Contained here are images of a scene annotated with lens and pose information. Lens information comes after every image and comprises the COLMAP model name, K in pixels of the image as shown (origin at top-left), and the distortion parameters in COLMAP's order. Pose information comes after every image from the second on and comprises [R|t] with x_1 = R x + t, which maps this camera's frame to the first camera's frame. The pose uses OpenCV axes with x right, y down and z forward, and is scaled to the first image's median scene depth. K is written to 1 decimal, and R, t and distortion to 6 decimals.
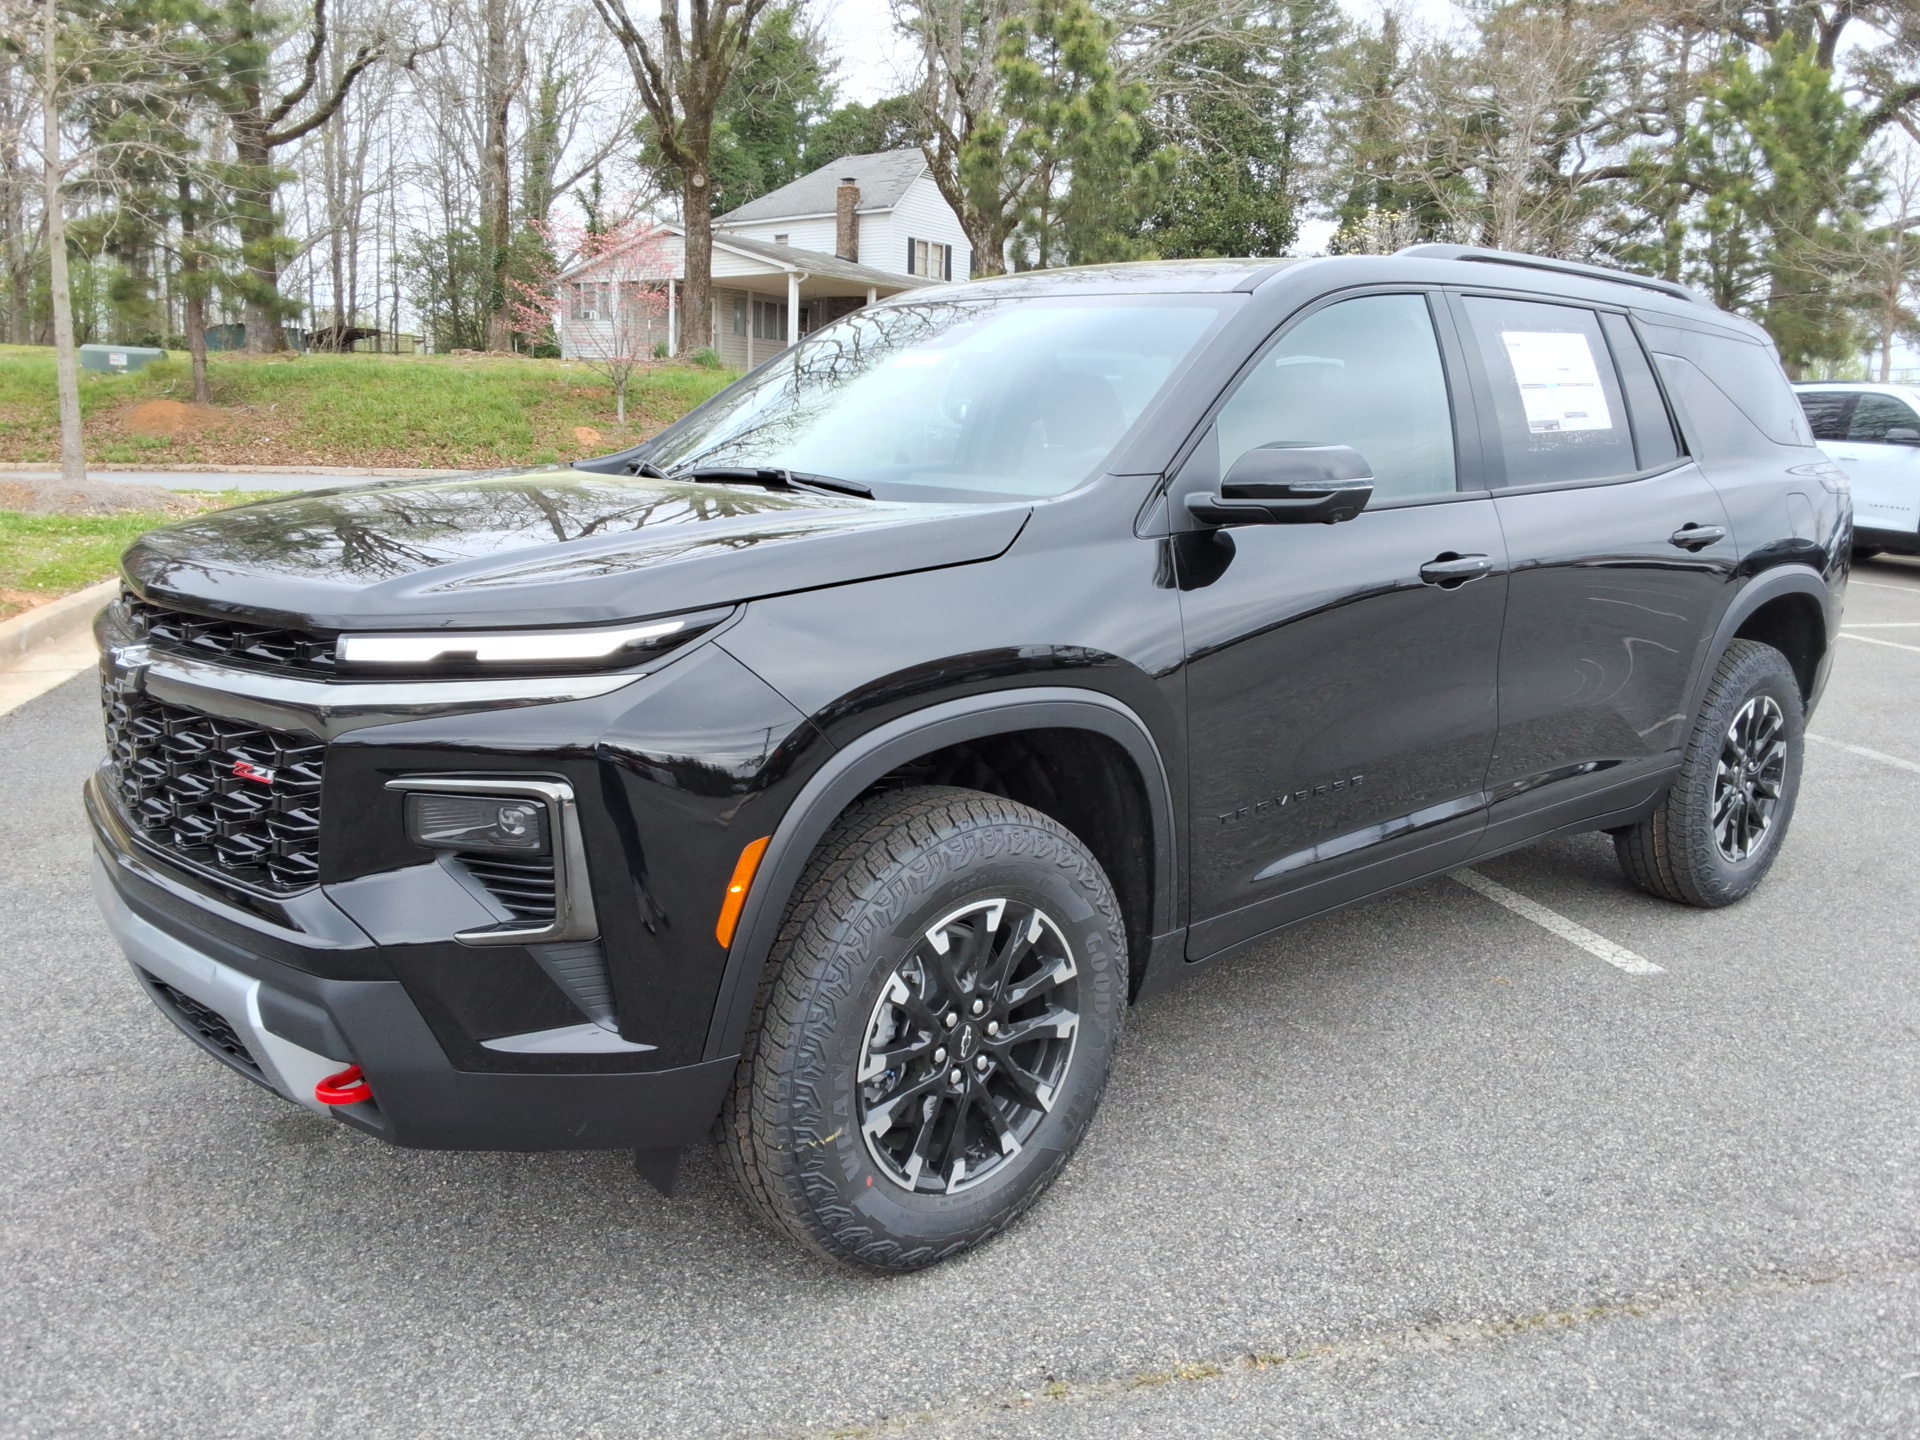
lens RADIAL K [[1504.7, 0, 960.0], [0, 1504.7, 720.0], [0, 0, 1]] dist [0.157902, -0.288415]
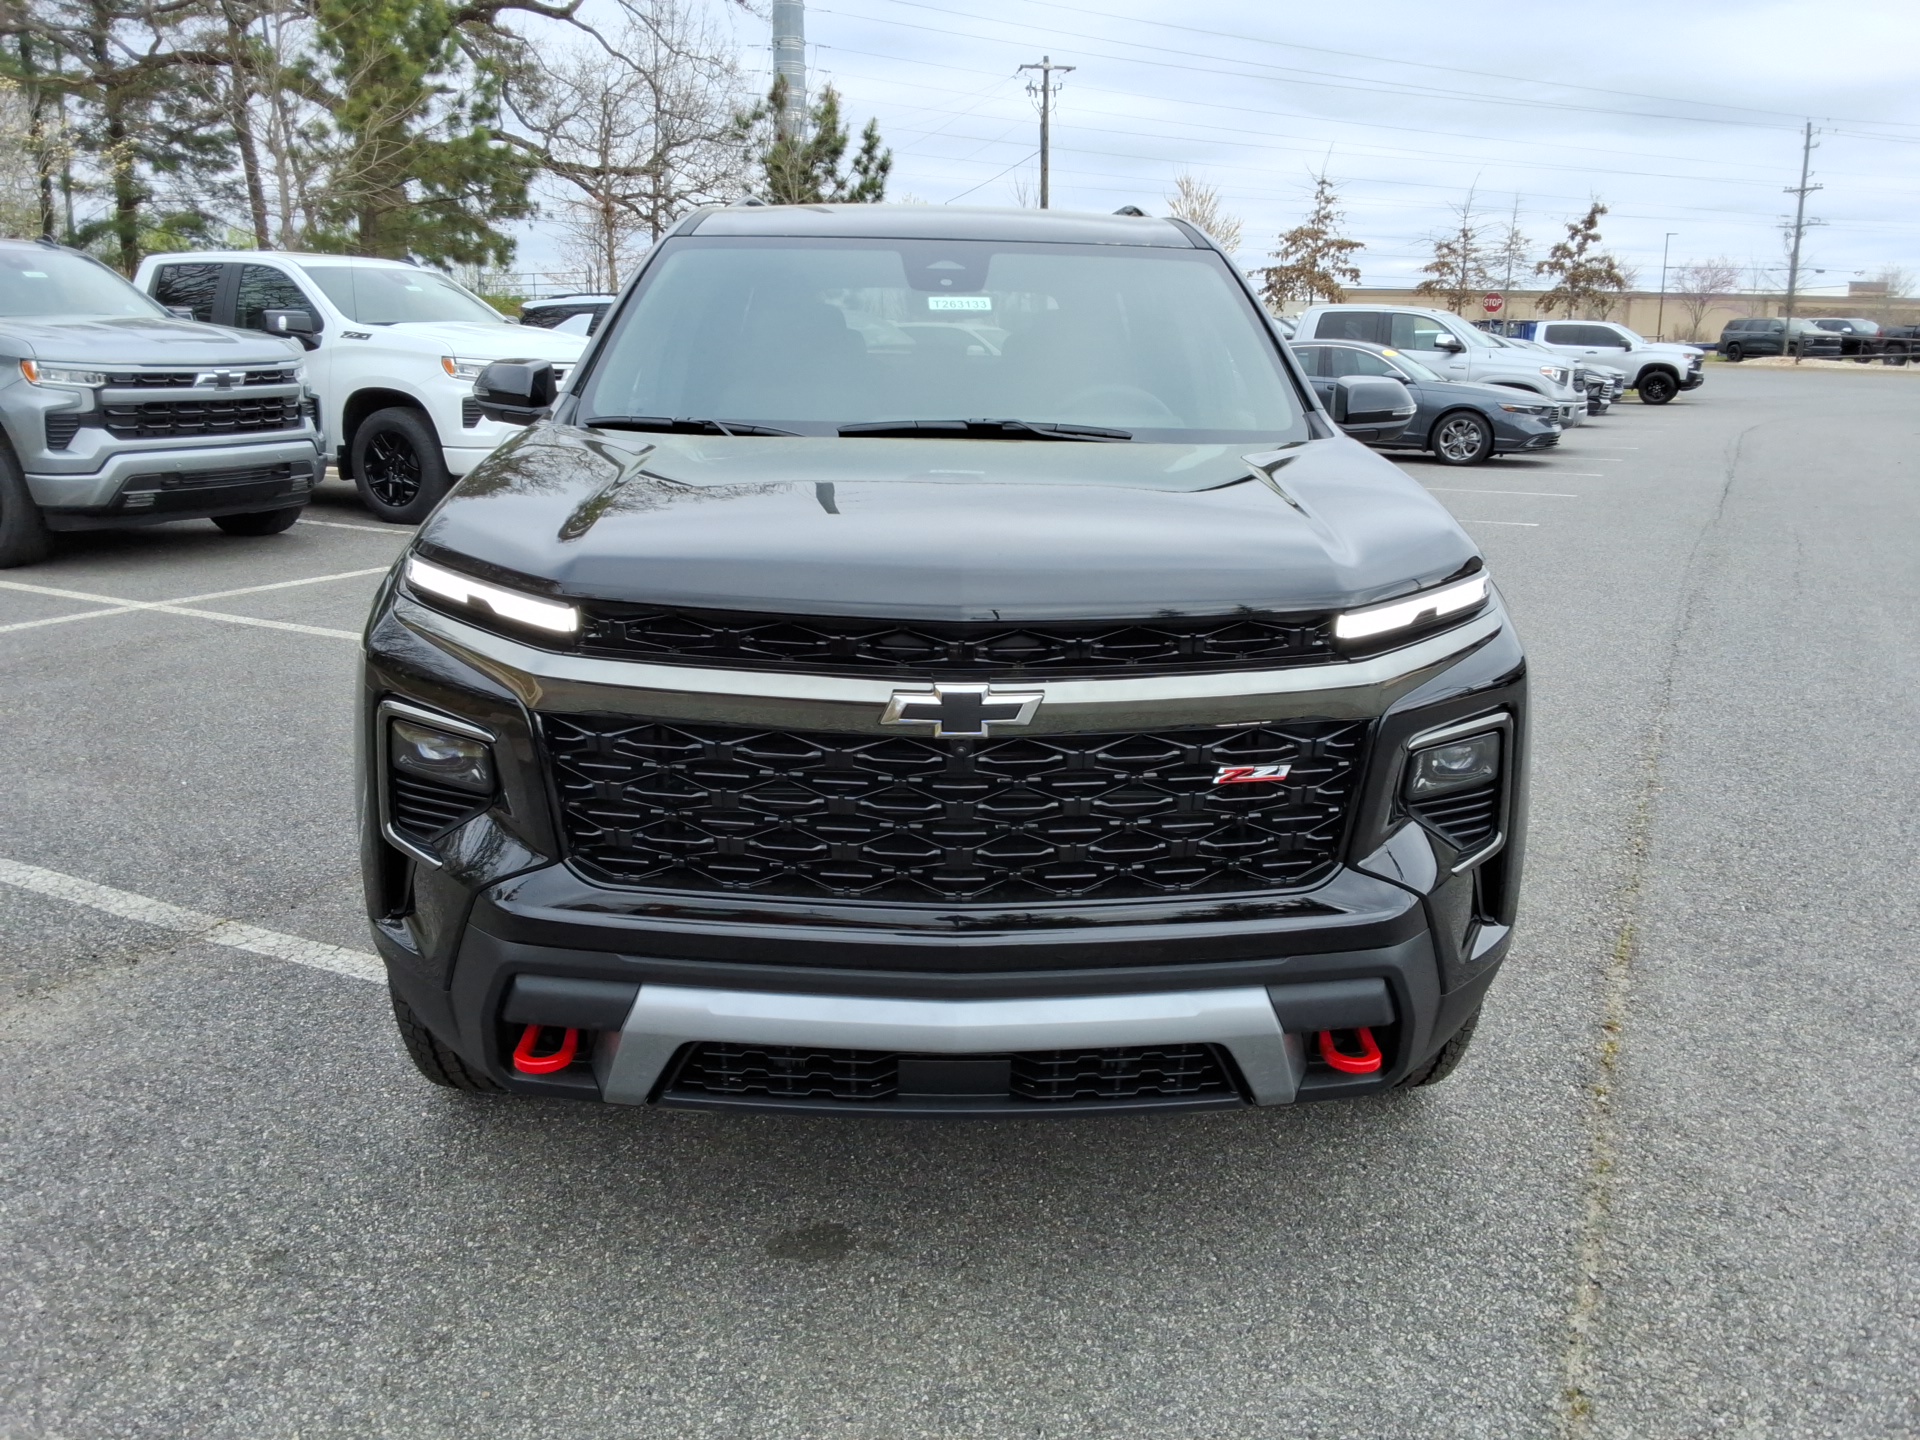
lens RADIAL K [[1524.1, 0, 972.3], [0, 1524.1, 709.7], [0, 0, 1]] dist [0.098063, -0.141718]
pose [[0.657006, -0.193145, 0.728723, -1.136024], [0.153215, 0.980660, 0.121783, -0.133130], [-0.738152, 0.031639, 0.673893, 0.441139]]
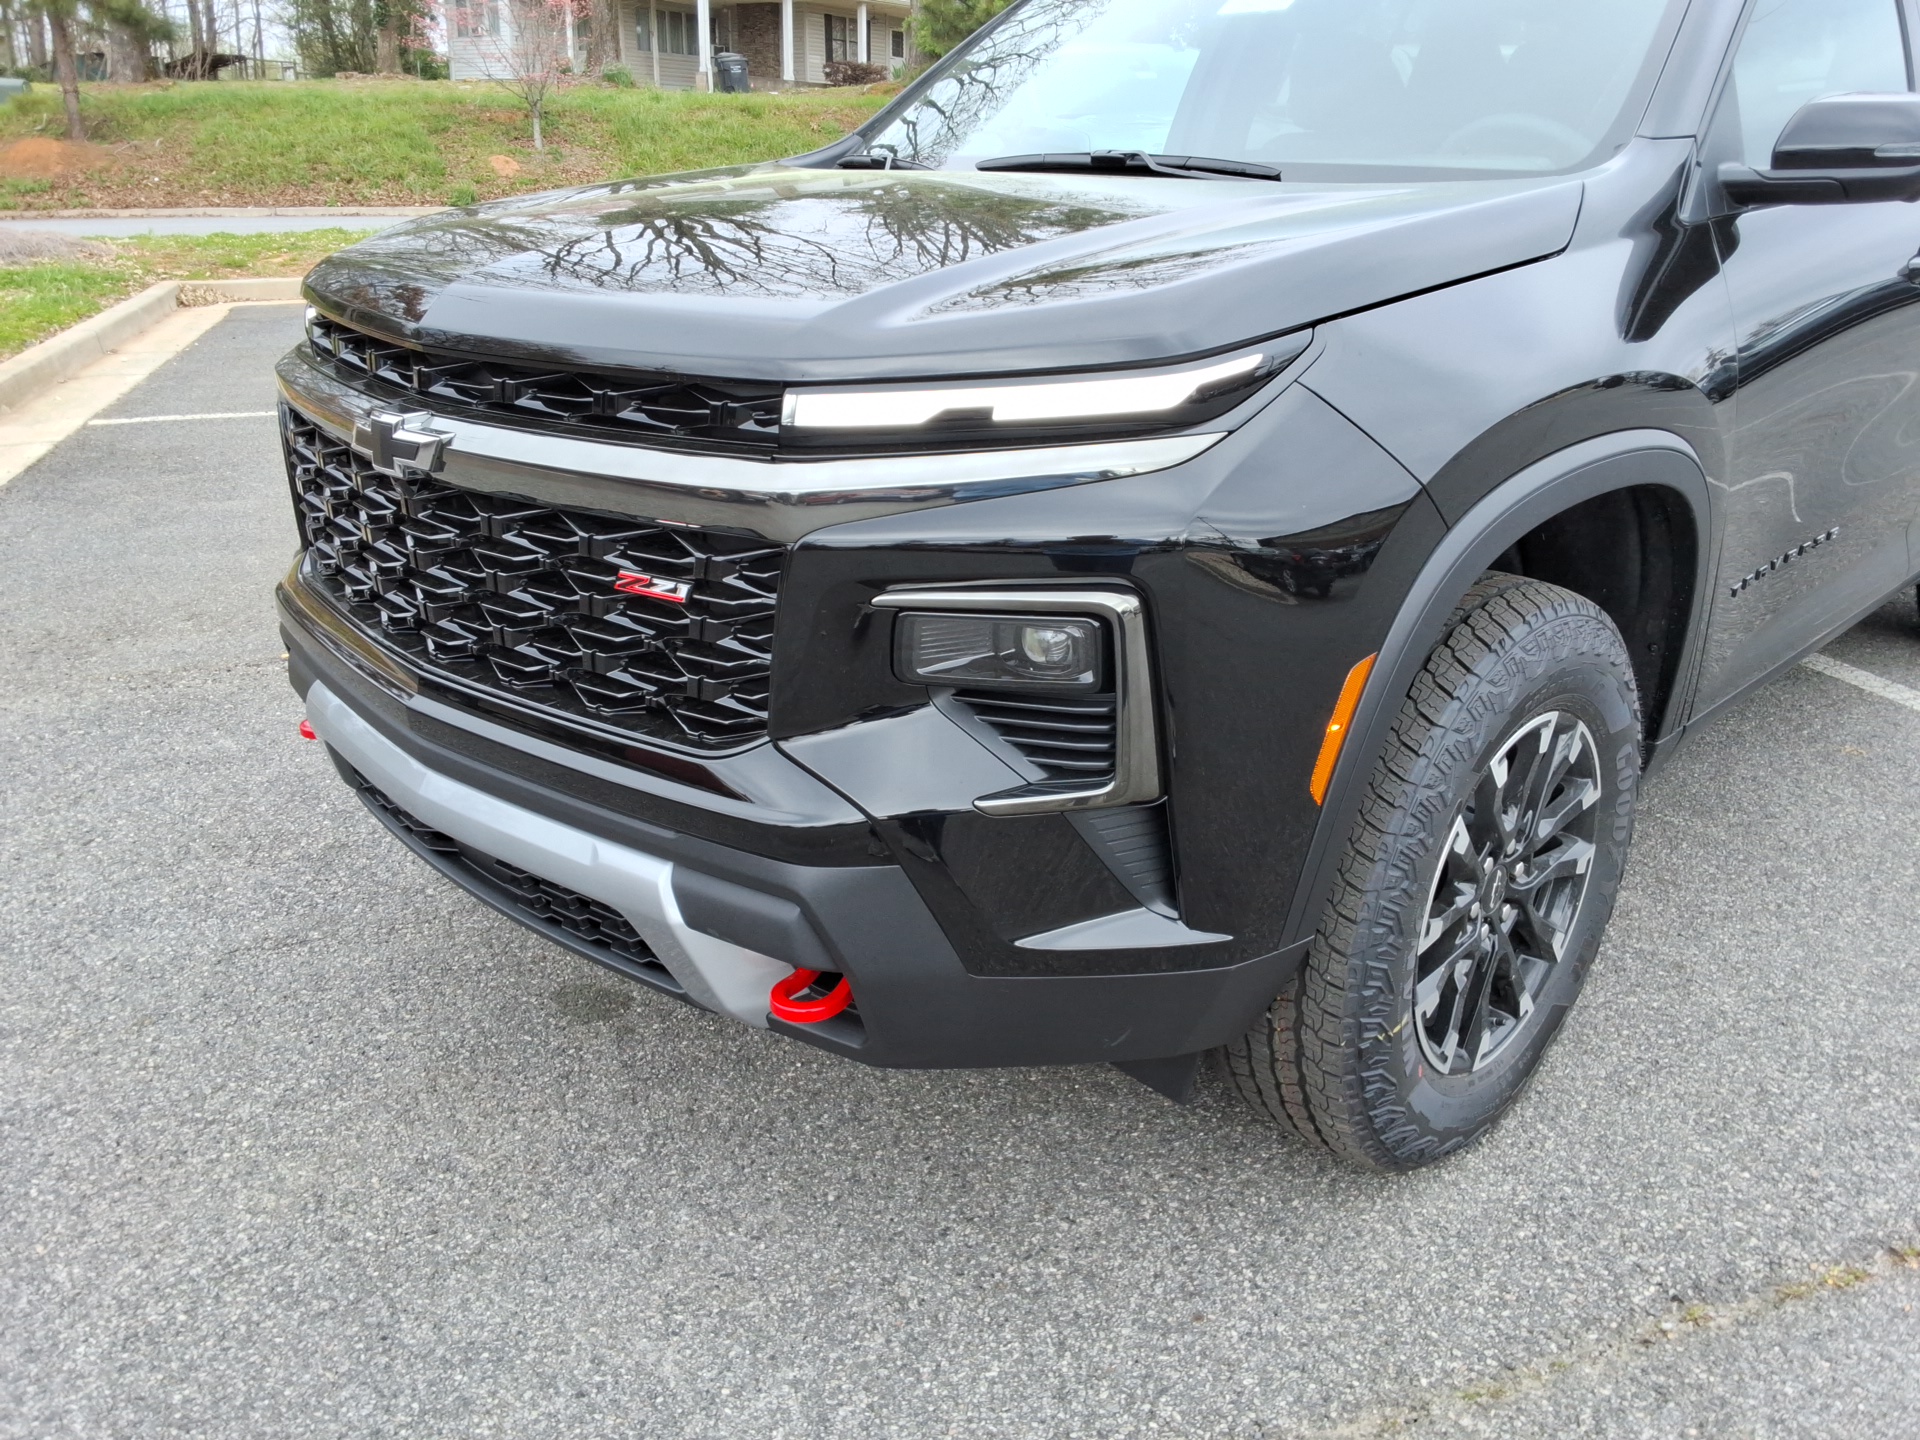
lens RADIAL K [[1524.1, 0, 972.3], [0, 1524.1, 709.7], [0, 0, 1]] dist [0.098063, -0.141718]
pose [[0.998171, -0.039496, 0.045770, -0.310573], [0.031803, 0.986917, 0.158059, -0.016535], [-0.051414, -0.156314, 0.986368, 0.242103]]
